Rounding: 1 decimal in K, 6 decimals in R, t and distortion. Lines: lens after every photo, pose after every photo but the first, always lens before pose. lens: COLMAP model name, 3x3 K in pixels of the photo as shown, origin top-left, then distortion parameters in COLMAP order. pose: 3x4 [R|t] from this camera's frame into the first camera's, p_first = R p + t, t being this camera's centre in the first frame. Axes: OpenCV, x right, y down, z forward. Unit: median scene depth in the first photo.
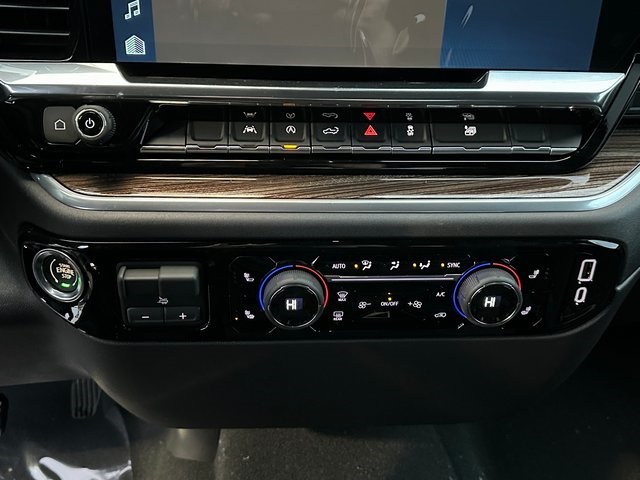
lens RADIAL K [[603.2, 0, 320.1], [0, 603.2, 243.5], [0, 0, 1]] dist [0.071645, 0.000000]
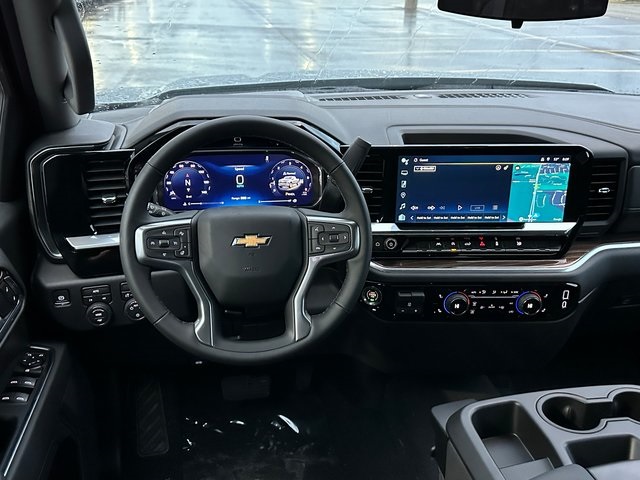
lens RADIAL K [[603.2, 0, 303.3], [0, 603.2, 243.5], [0, 0, 1]] dist [0.071645, 0.000000]
pose [[0.998908, -0.009184, -0.045799, -0.610213], [0.003657, 0.992847, -0.119341, 0.141574], [0.046568, 0.119043, 0.991796, -1.802001]]
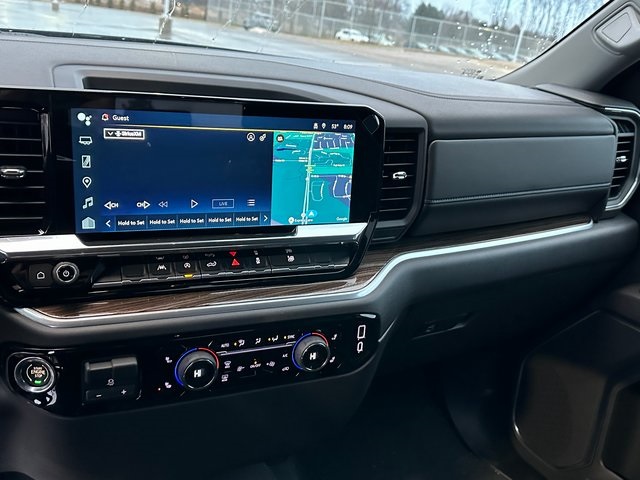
lens RADIAL K [[603.2, 0, 327.1], [0, 603.2, 236.1], [0, 0, 1]] dist [0.071645, 0.000000]
pose [[0.935895, -0.055928, 0.347811, -0.260192], [0.117121, 0.980553, -0.157478, 0.037093], [-0.332239, 0.188119, 0.924245, -0.662185]]
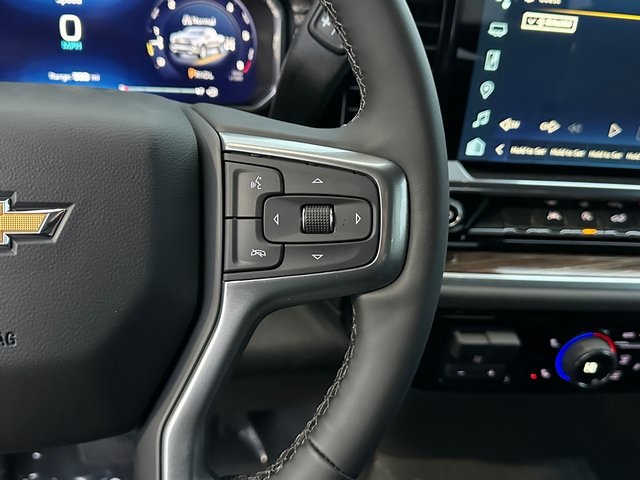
lens RADIAL K [[651.4, 0, 316.2], [0, 651.4, 243.1], [0, 0, 1]] dist [-0.004858, 0.000000]
pose [[0.998181, 0.031746, 0.051252, -0.633722], [-0.031988, 0.999481, 0.003914, -0.124217], [-0.051101, -0.005546, 0.998678, -0.233161]]
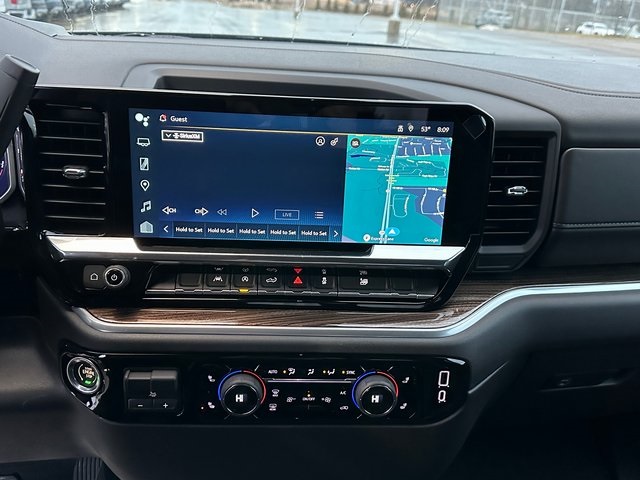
lens RADIAL K [[603.2, 0, 315.8], [0, 603.2, 245.0], [0, 0, 1]] dist [0.071645, 0.000000]
pose [[0.999831, 0.017596, -0.005380, 0.136007], [-0.018240, 0.986291, -0.164002, -0.027309], [0.002421, 0.164072, 0.986445, -0.509512]]
